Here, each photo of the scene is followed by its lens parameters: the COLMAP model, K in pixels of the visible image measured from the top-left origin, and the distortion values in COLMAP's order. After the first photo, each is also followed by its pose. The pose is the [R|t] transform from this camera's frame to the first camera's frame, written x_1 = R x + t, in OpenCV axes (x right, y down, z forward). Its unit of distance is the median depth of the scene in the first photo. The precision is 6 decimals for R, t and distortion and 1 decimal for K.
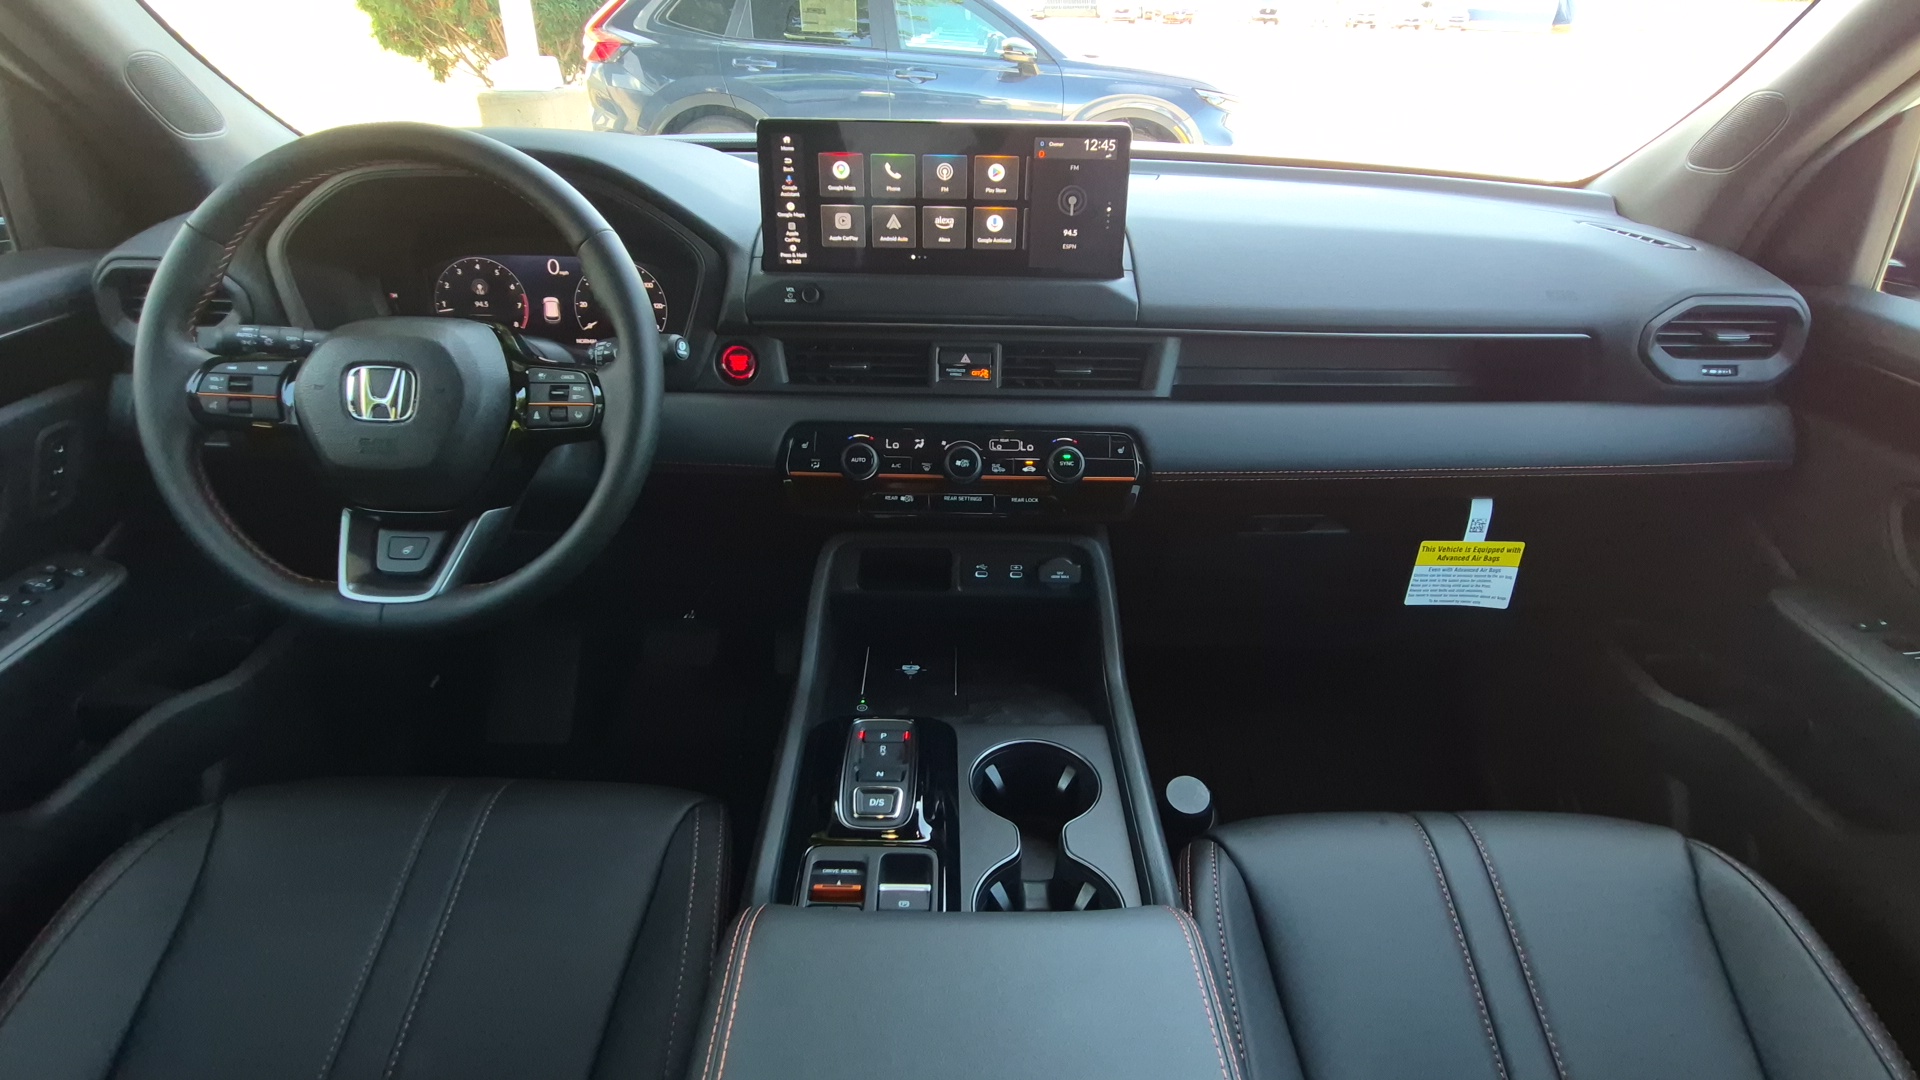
lens RADIAL K [[1004.0, 0, 968.1], [0, 1004.0, 517.8], [0, 0, 1]] dist [-0.010444, -0.000103]
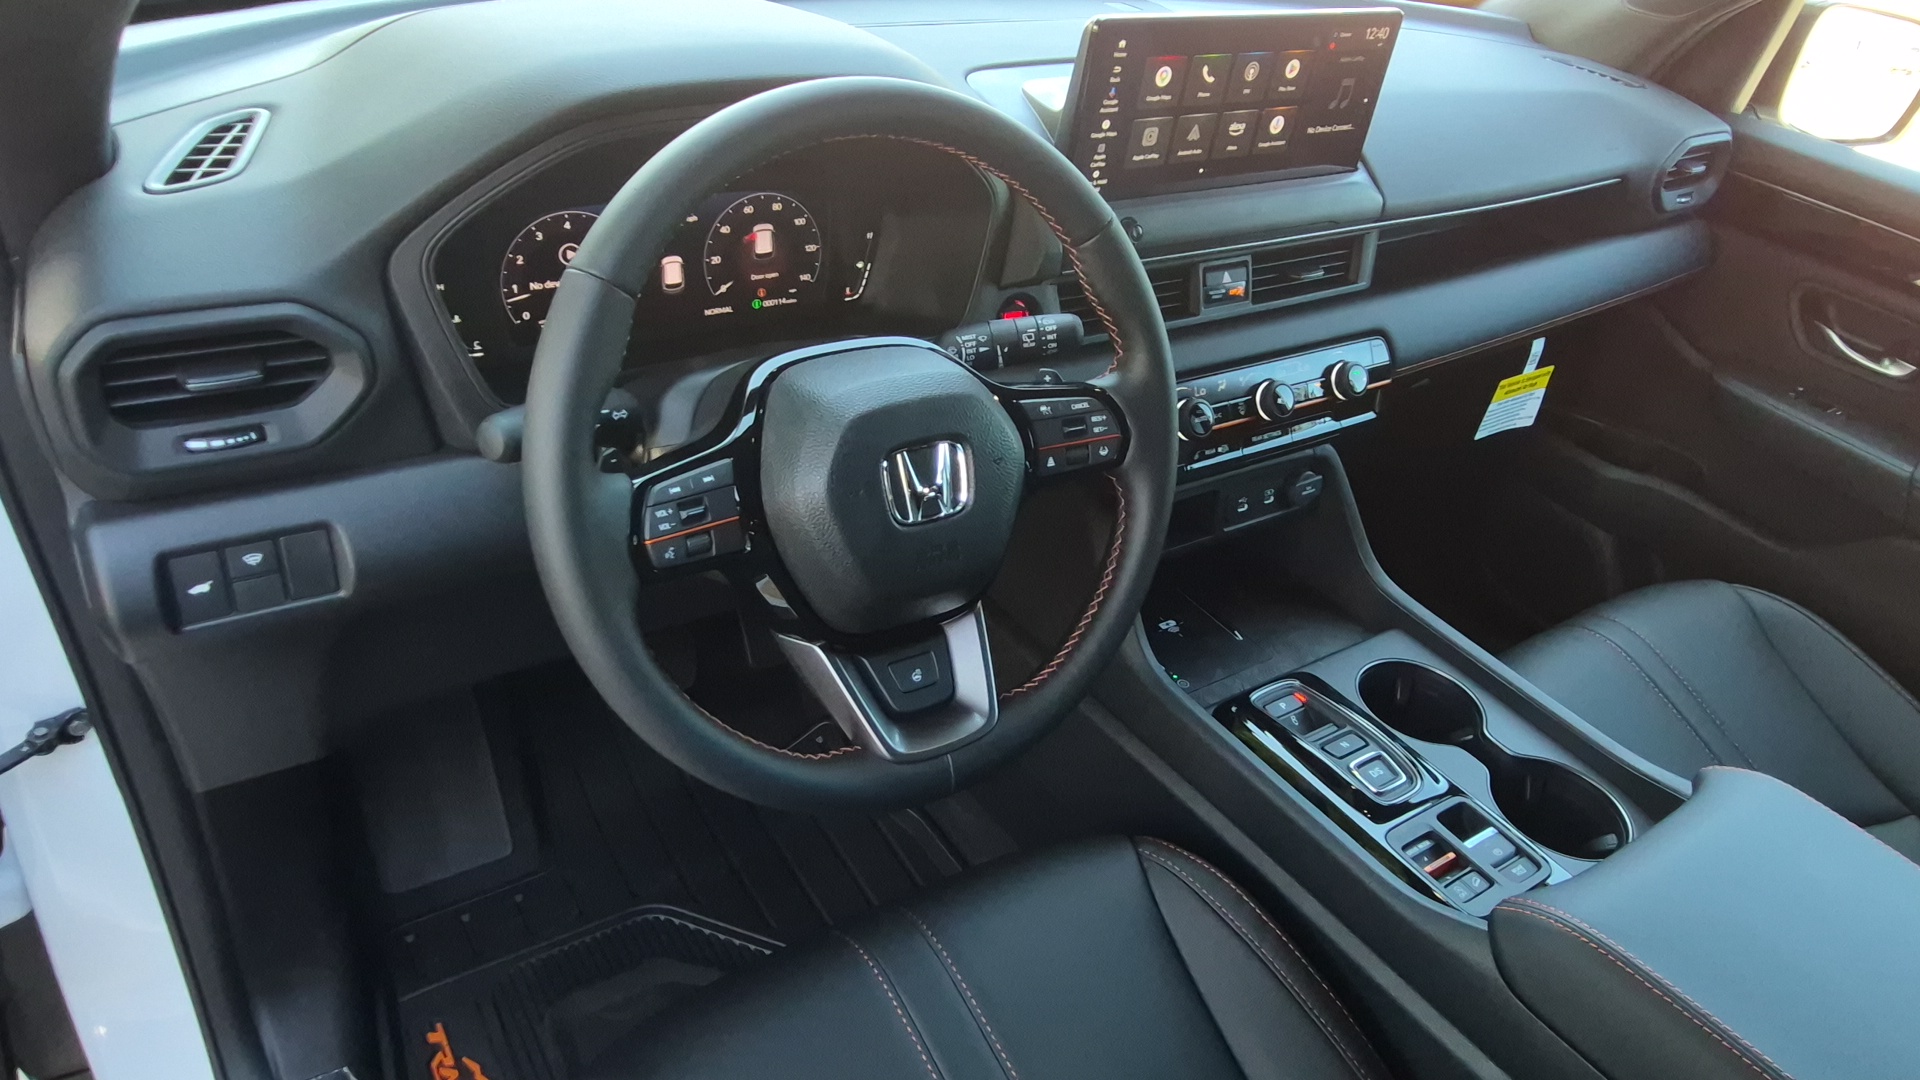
lens RADIAL K [[1232.2, 0, 967.2], [0, 1232.2, 523.7], [0, 0, 1]] dist [-0.018590, 0.001302]
pose [[0.836159, -0.238833, 0.493759, -0.821290], [0.142620, 0.963927, 0.224733, -0.237388], [-0.529621, -0.117493, 0.840058, 0.195006]]
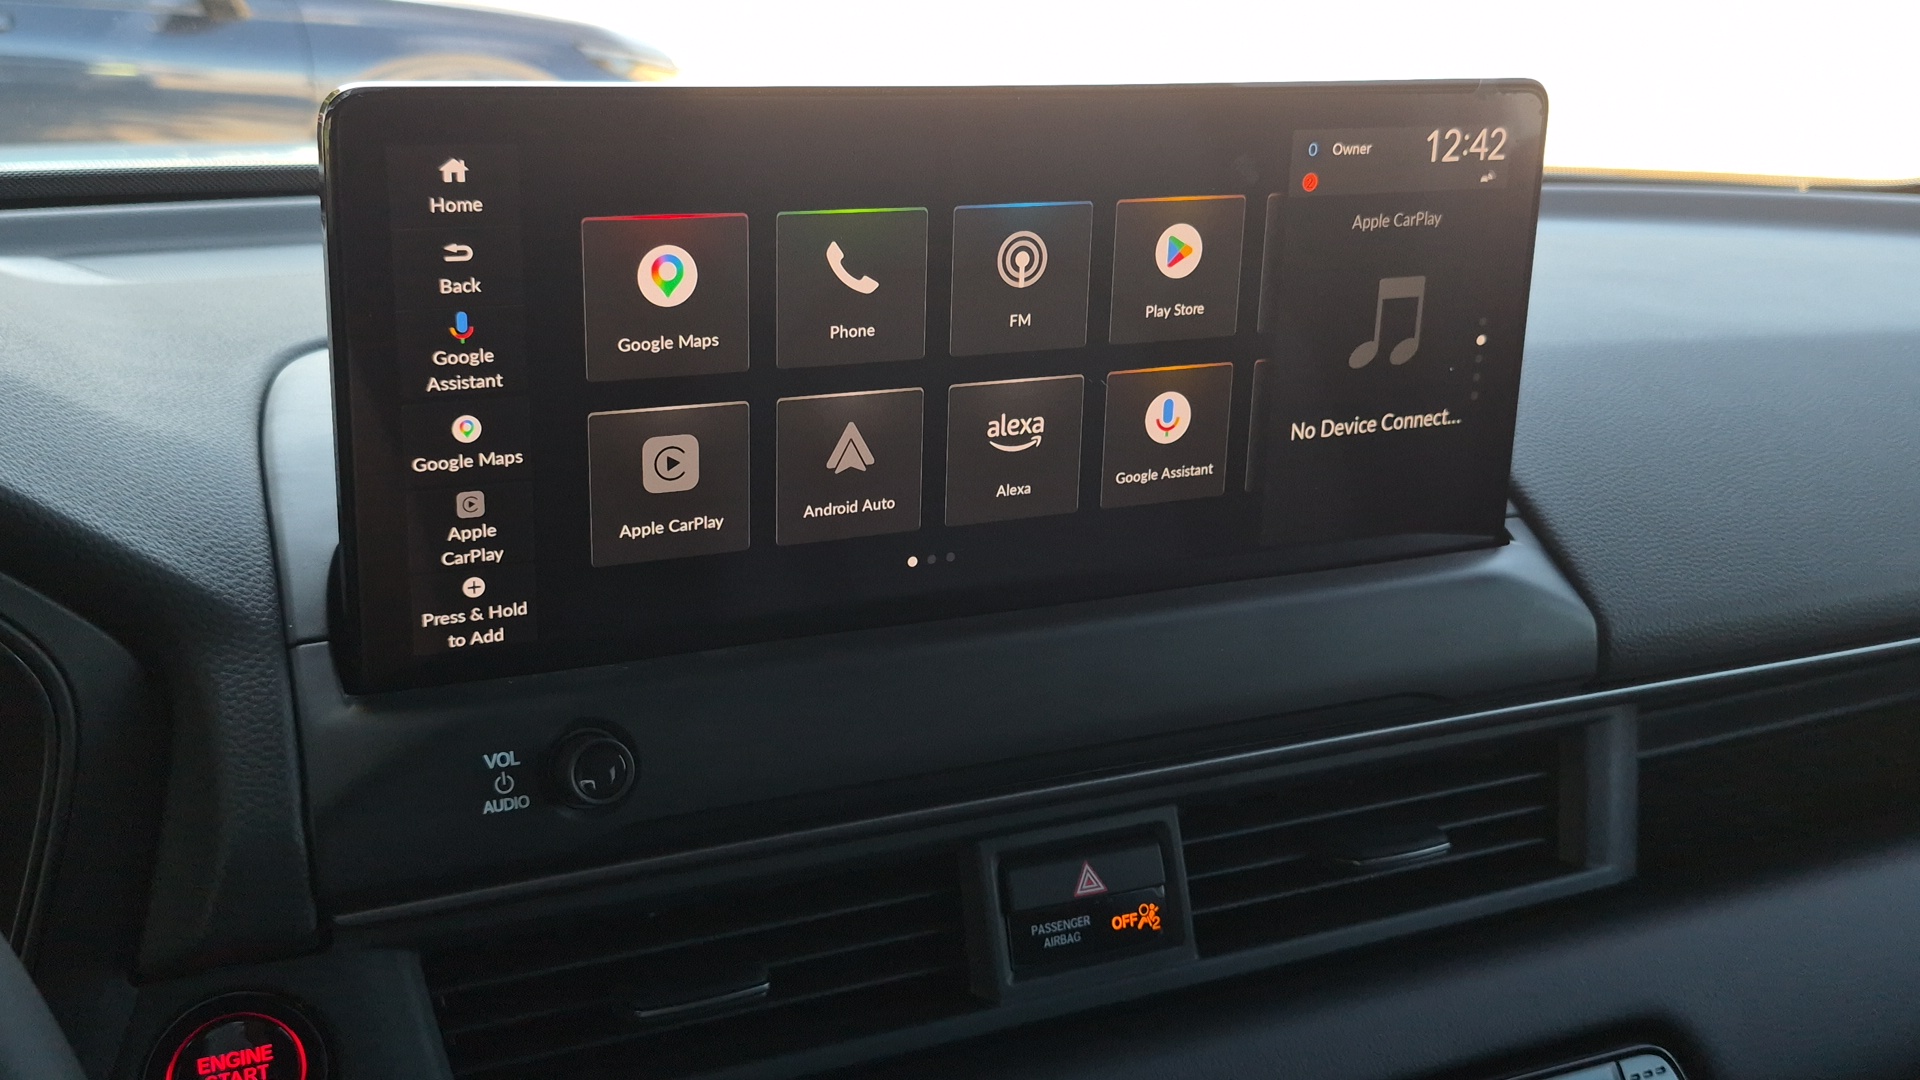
lens RADIAL K [[1991.4, 0, 975.9], [0, 1991.4, 538.1], [0, 0, 1]] dist [0.070175, 0.000000]
pose [[0.903287, -0.117871, 0.412527, -0.267088], [0.184296, 0.974891, -0.124988, -0.197953], [-0.387436, 0.188928, 0.902330, 0.507686]]
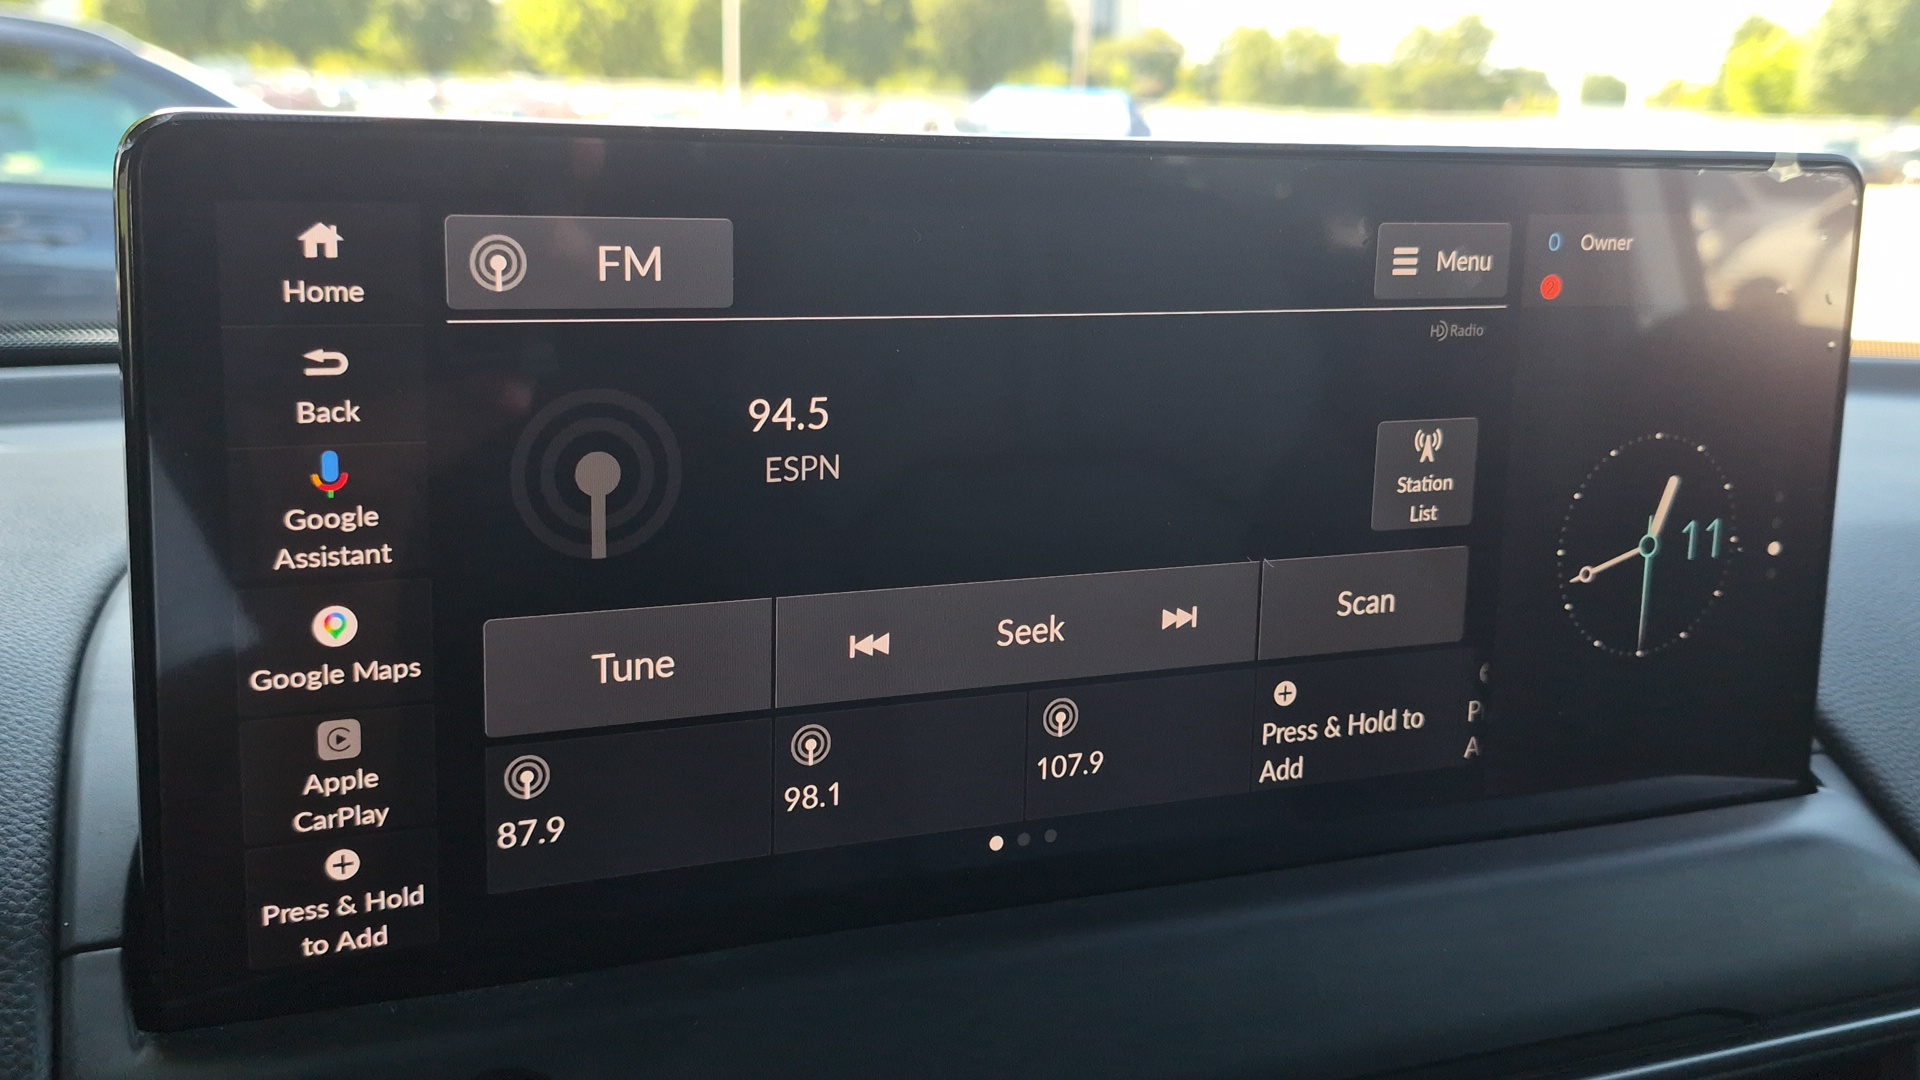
lens RADIAL K [[1991.4, 0, 960.6], [0, 1991.4, 525.8], [0, 0, 1]] dist [0.070175, 0.000000]
pose [[0.918955, -0.071878, 0.387757, -0.206875], [0.175098, 0.955384, -0.237870, -0.227812], [-0.353359, 0.286487, 0.890540, 0.659139]]
